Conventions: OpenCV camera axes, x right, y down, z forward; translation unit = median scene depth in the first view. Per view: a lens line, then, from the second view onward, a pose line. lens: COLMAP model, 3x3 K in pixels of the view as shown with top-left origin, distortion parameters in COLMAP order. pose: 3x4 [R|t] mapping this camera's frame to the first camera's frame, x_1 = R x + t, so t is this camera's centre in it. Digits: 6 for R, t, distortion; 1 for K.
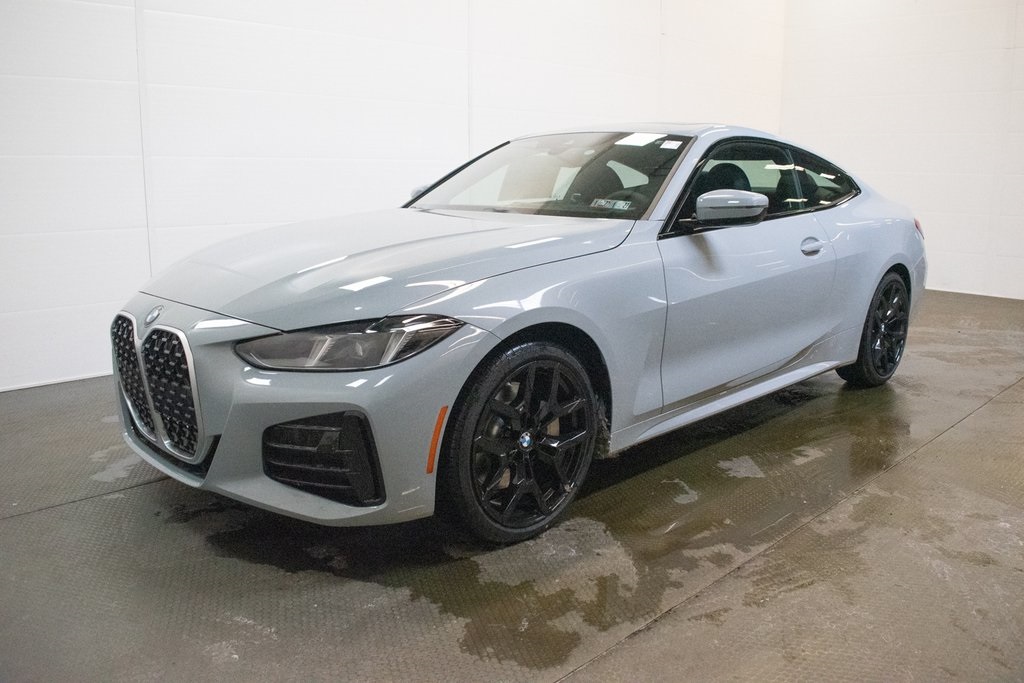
lens RADIAL K [[773.4, 0, 512.0], [0, 773.4, 341.5], [0, 0, 1]] dist [-0.093825, 0.002948]
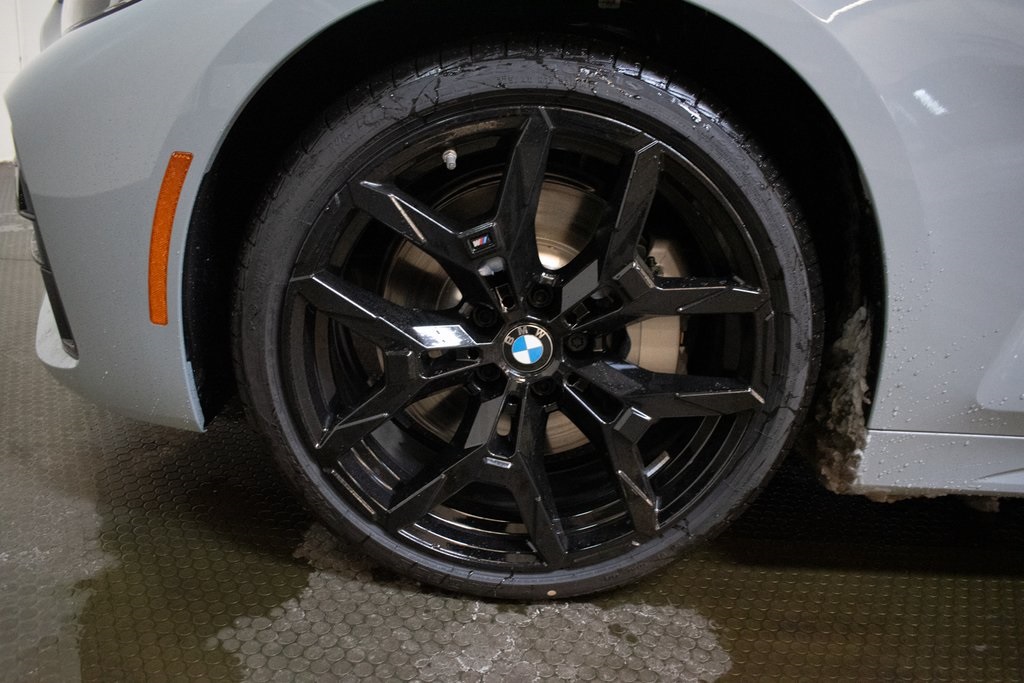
lens RADIAL K [[773.4, 0, 512.0], [0, 773.4, 341.5], [0, 0, 1]] dist [-0.093825, 0.002948]
pose [[0.725536, 0.288198, -0.624932, 0.209864], [-0.217050, 0.957569, 0.189608, 0.054862], [0.653060, -0.001926, 0.757304, 0.658087]]
